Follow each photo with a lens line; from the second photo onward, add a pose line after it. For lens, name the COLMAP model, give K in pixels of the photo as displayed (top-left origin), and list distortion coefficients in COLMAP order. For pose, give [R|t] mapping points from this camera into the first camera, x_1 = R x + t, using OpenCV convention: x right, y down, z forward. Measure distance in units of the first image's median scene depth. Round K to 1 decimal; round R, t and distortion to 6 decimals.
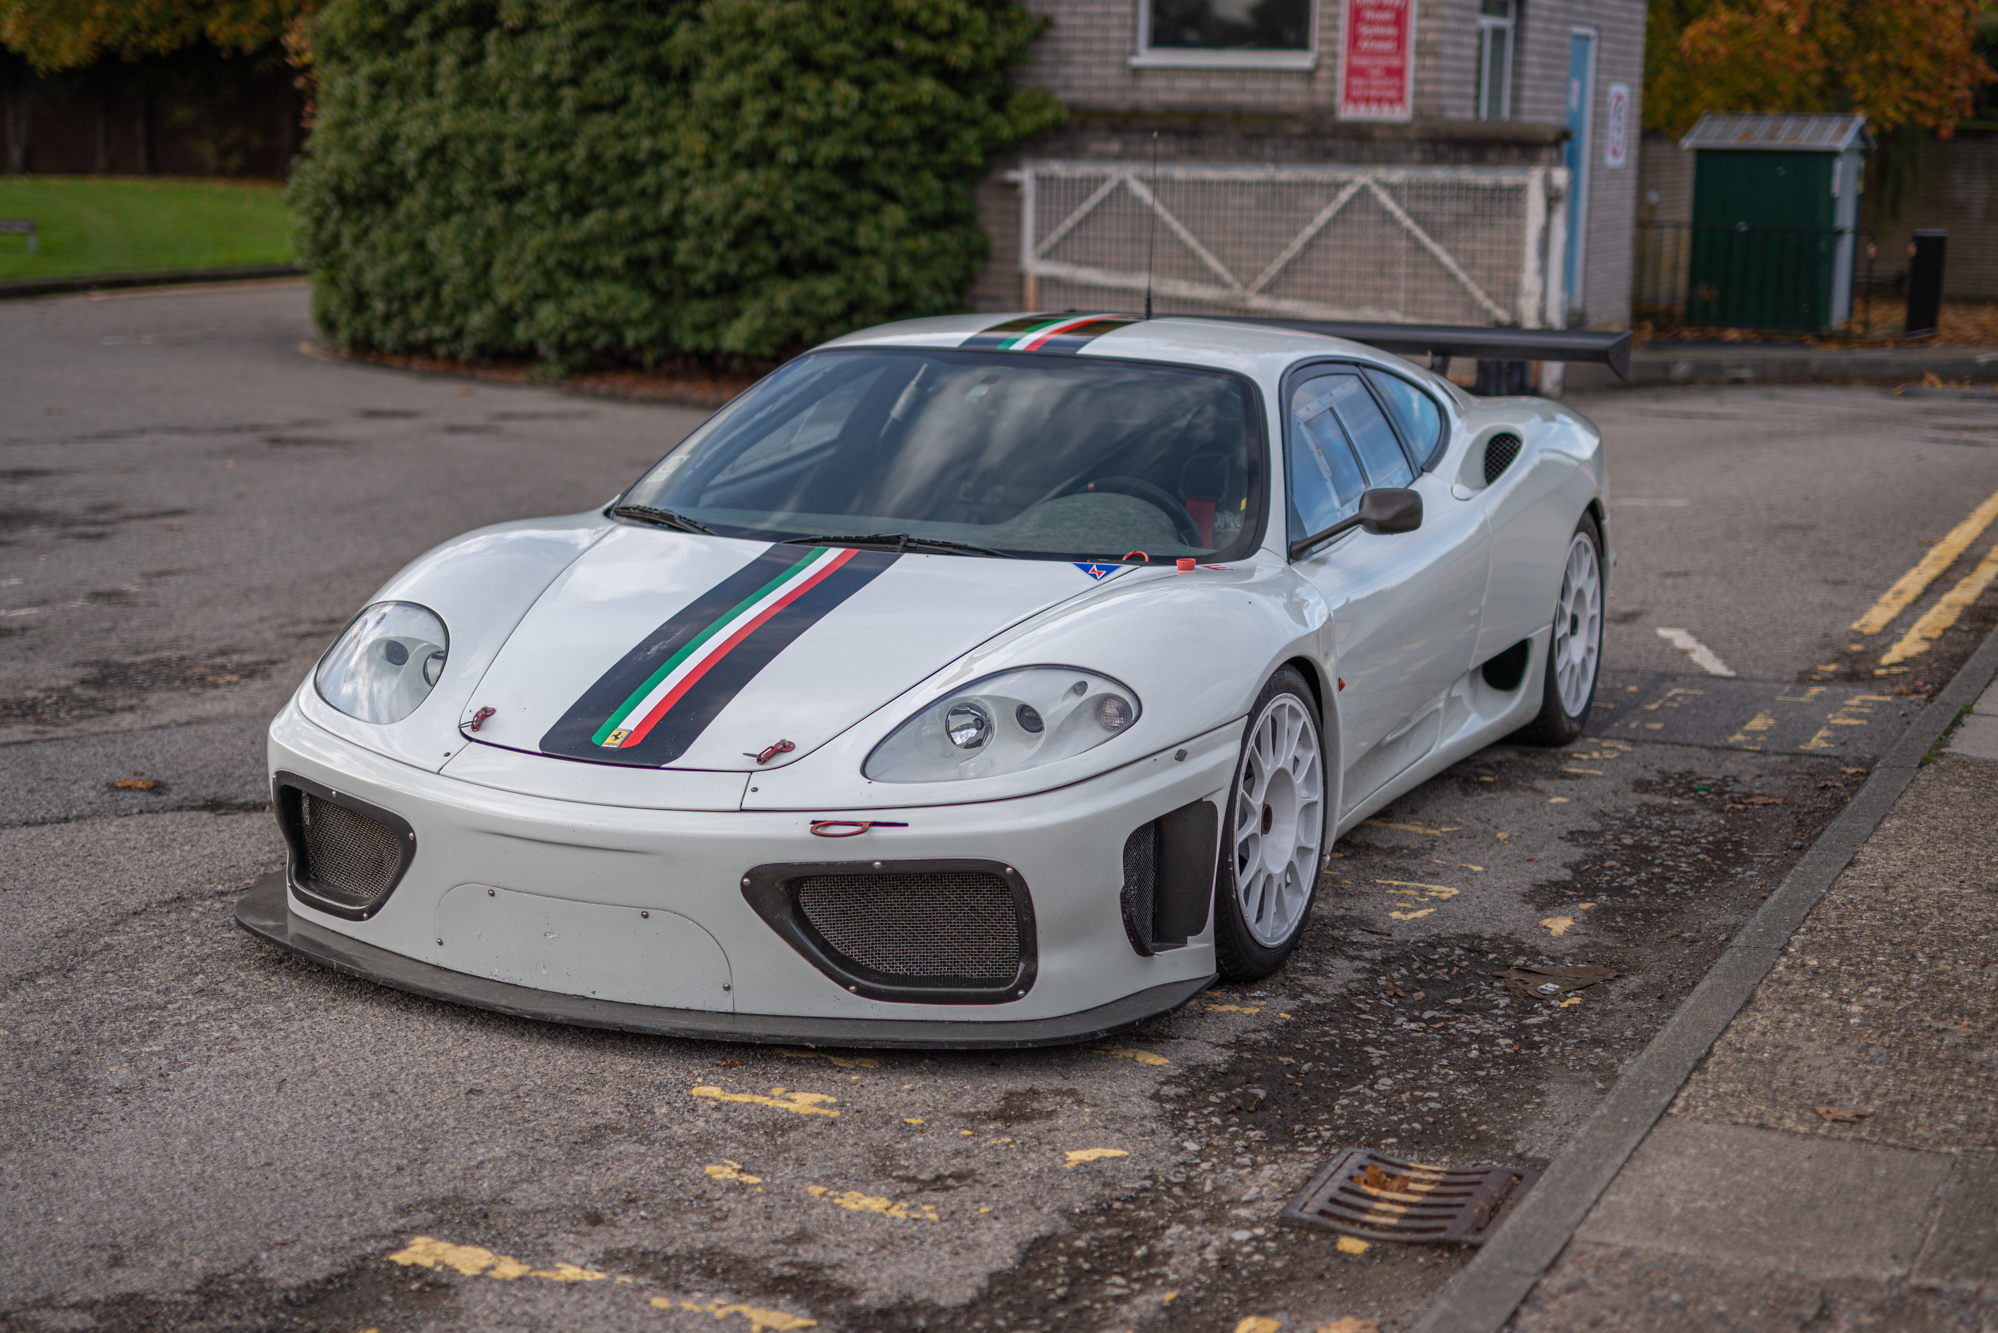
lens RADIAL K [[3091.2, 0, 917.7], [0, 3091.2, 607.8], [0, 0, 1]] dist [0.013612, 0.072091]
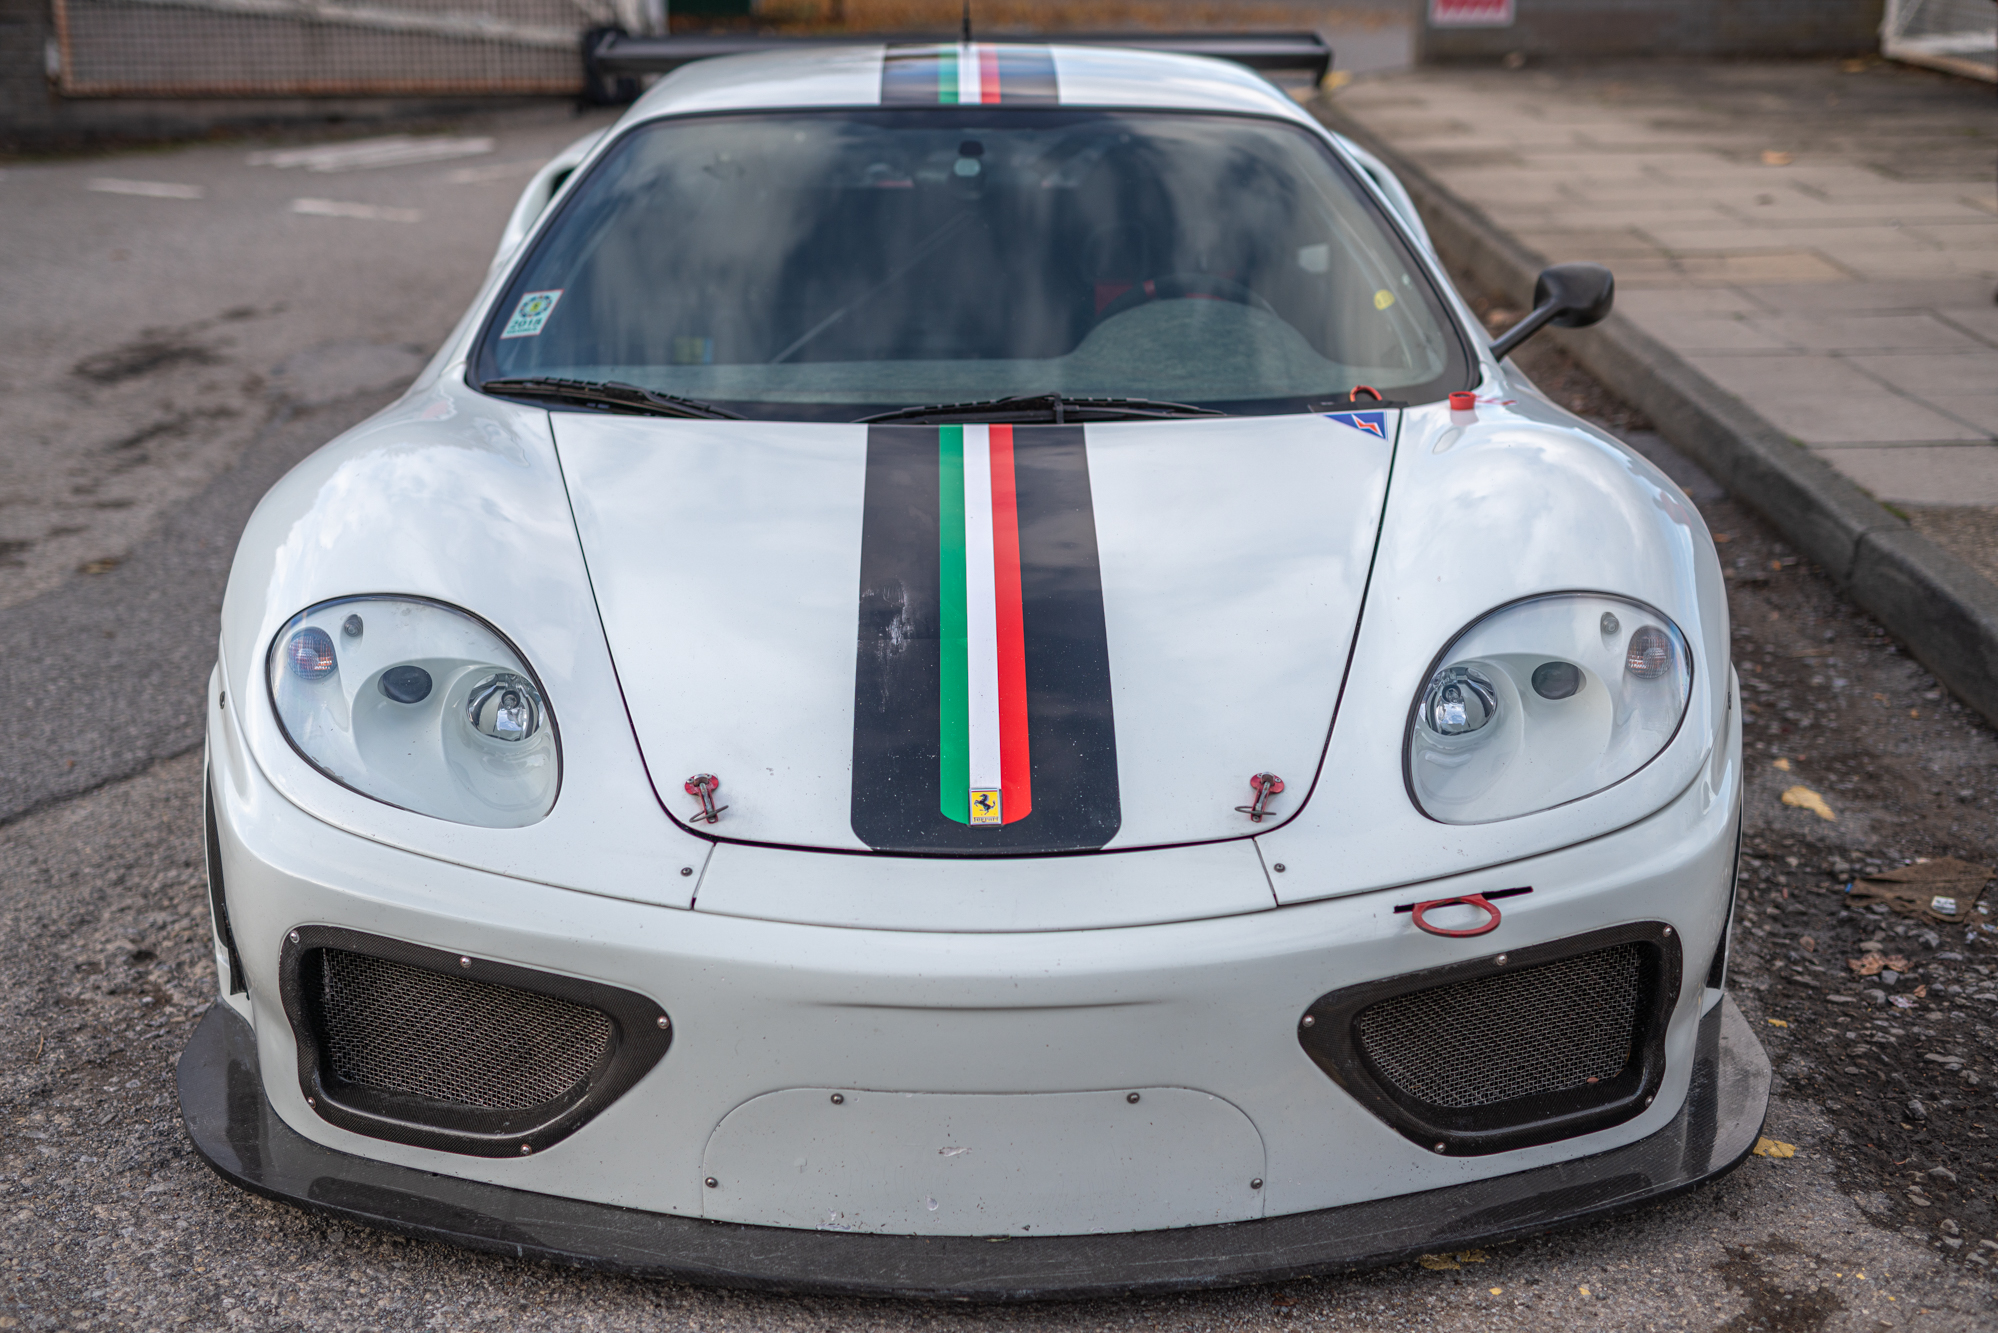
lens RADIAL K [[2837.6, 0, 999.0], [0, 2837.6, 666.5], [0, 0, 1]] dist [0.015688, 0.040765]
pose [[0.902058, -0.137688, 0.409064, -0.083196], [0.081757, 0.985103, 0.151290, -0.017941], [-0.423801, -0.103029, 0.899877, 0.131029]]
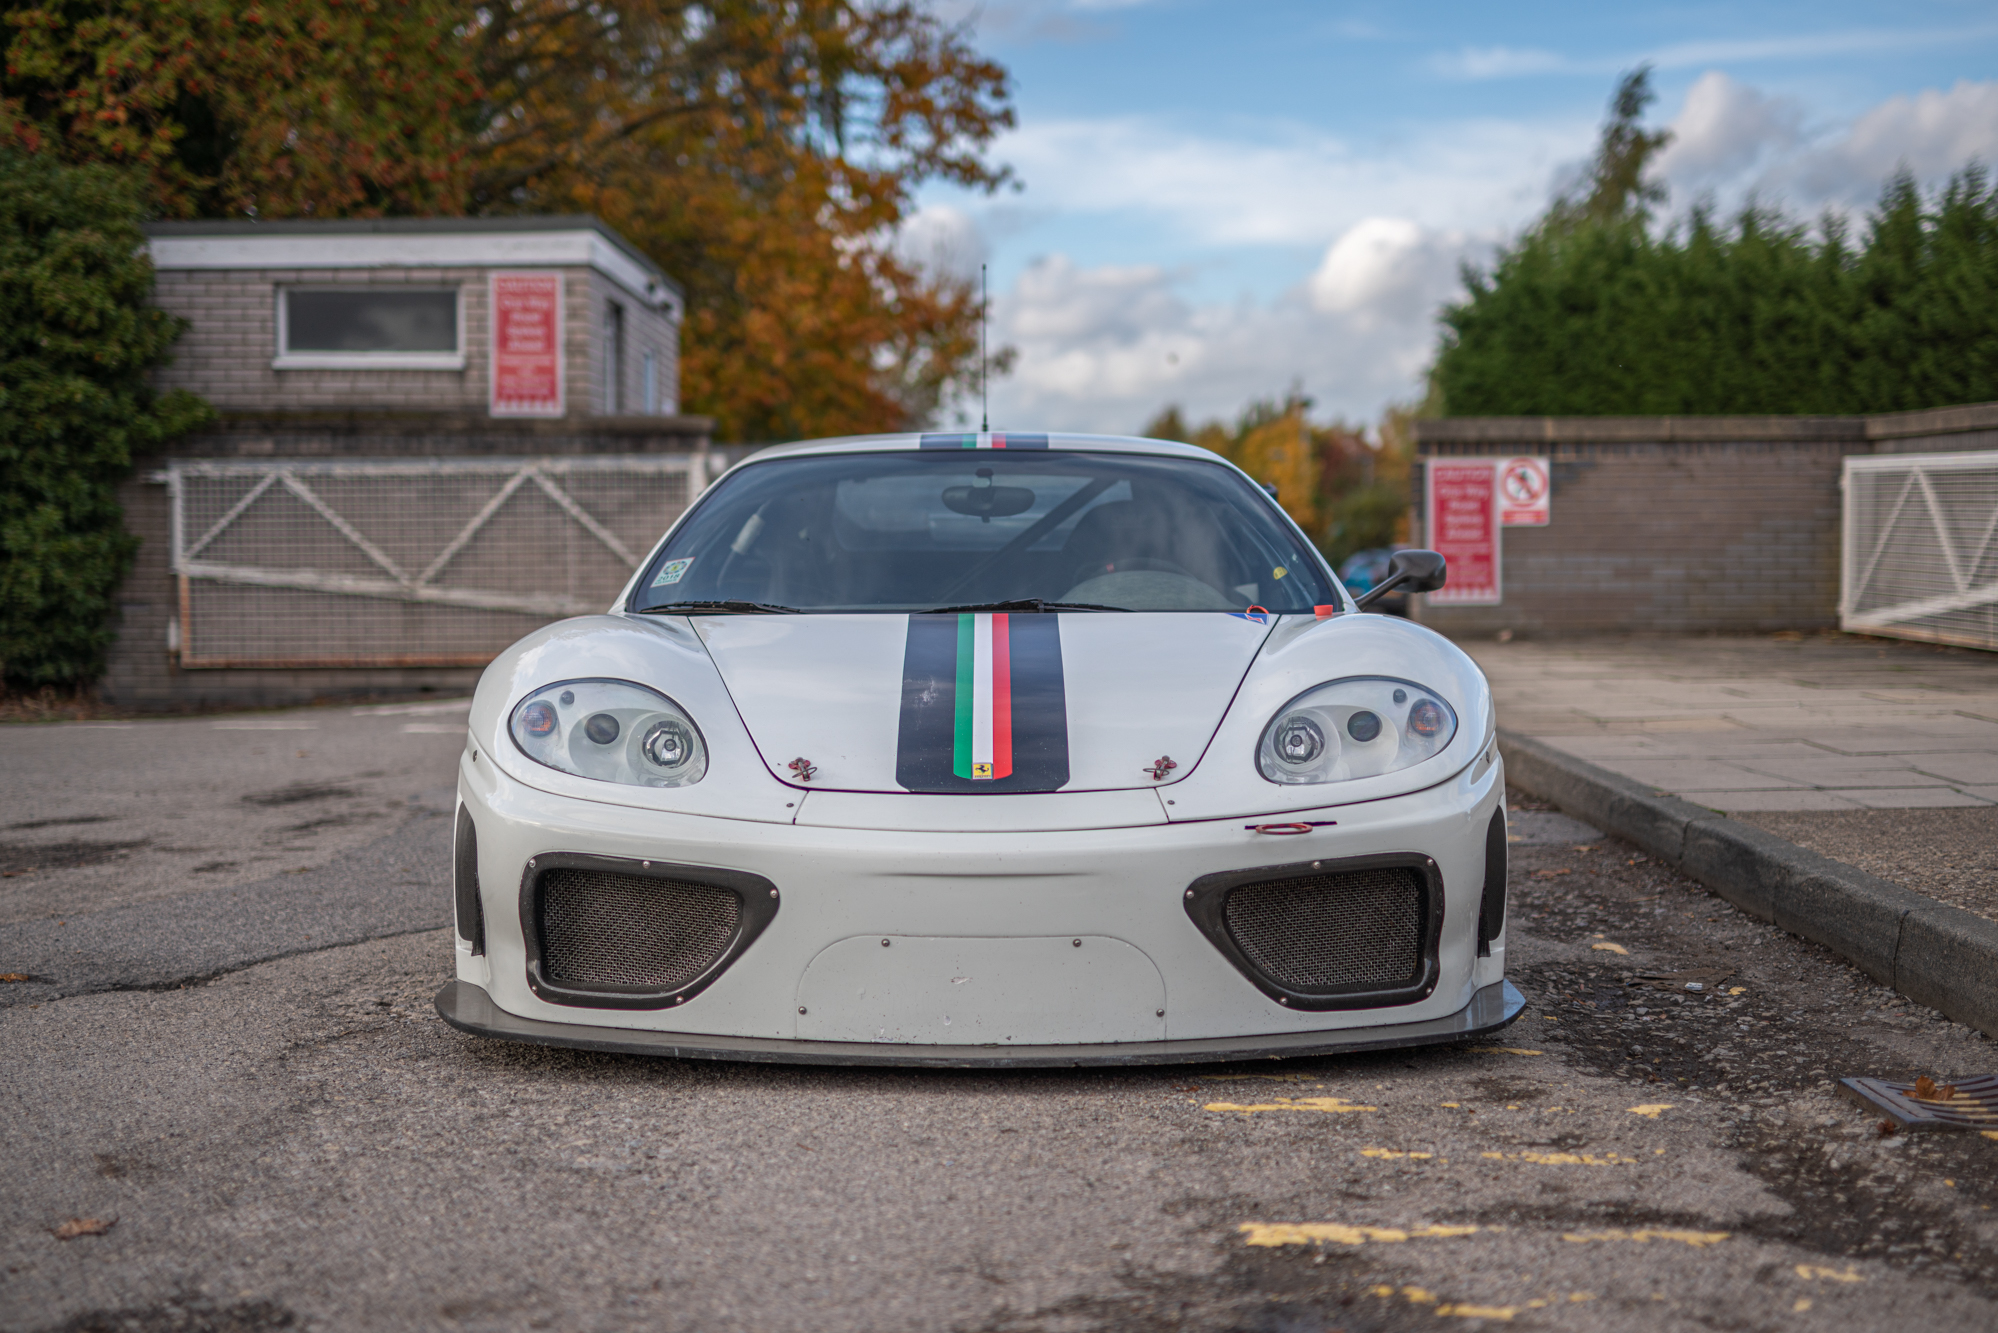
lens RADIAL K [[2933.2, 0, 999.0], [0, 2933.2, 666.5], [0, 0, 1]] dist [0.001472, 0.126452]
pose [[0.908641, -0.040035, 0.415655, -0.120616], [0.082552, 0.992971, -0.084821, 0.022635], [-0.409338, 0.111385, 0.905558, 0.049046]]
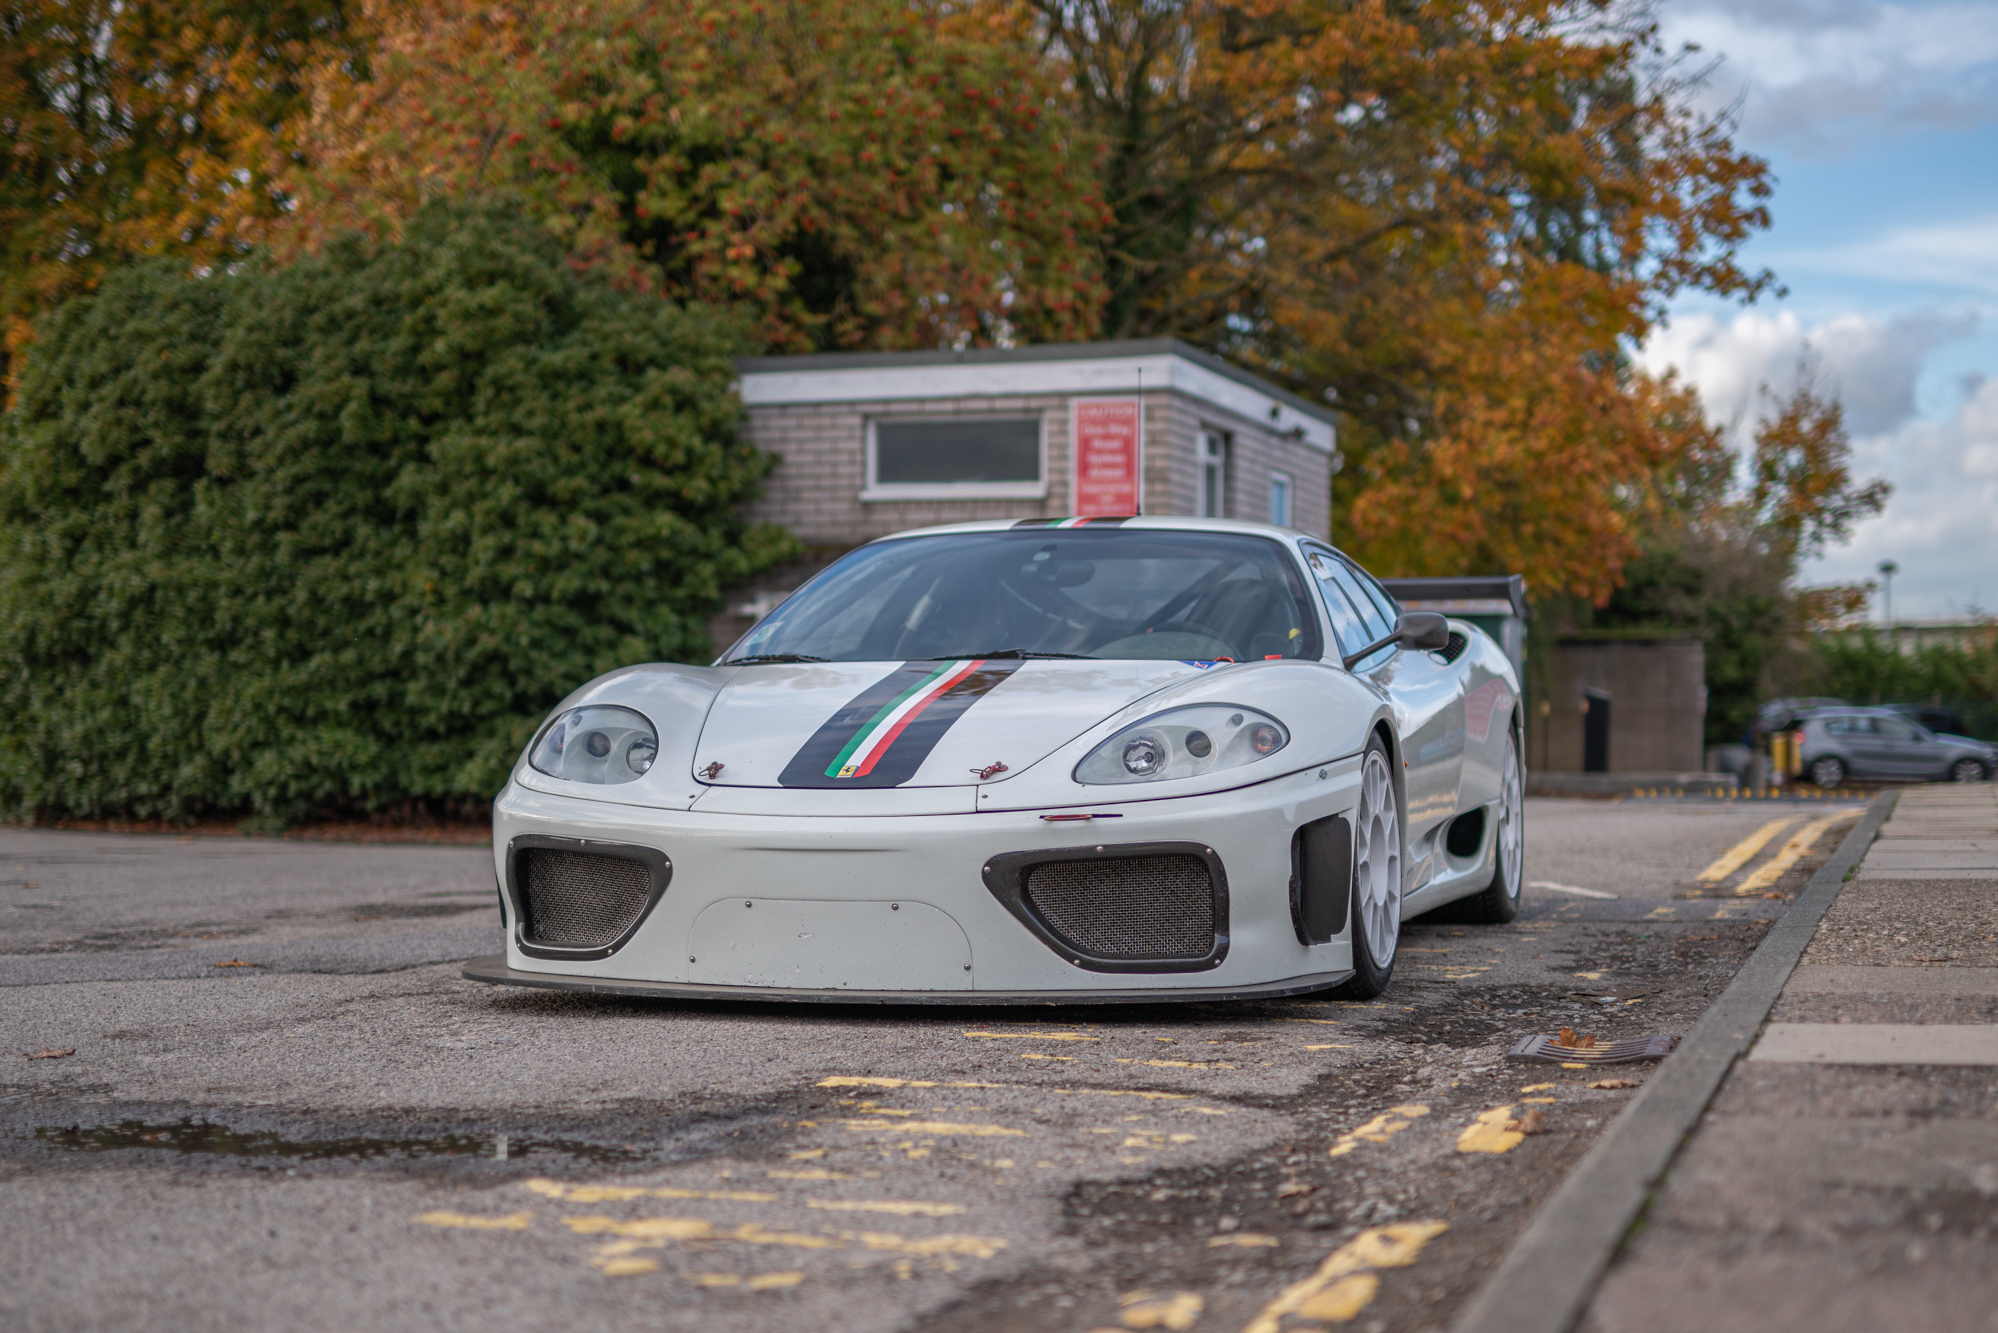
lens RADIAL K [[3355.5, 0, 999.0], [0, 3355.5, 666.5], [0, 0, 1]] dist [0.010463, -0.126902]
pose [[0.987103, -0.020673, 0.158743, -0.062601], [0.046021, 0.986413, -0.157706, 0.053245], [-0.153326, 0.162978, 0.974643, -0.061976]]
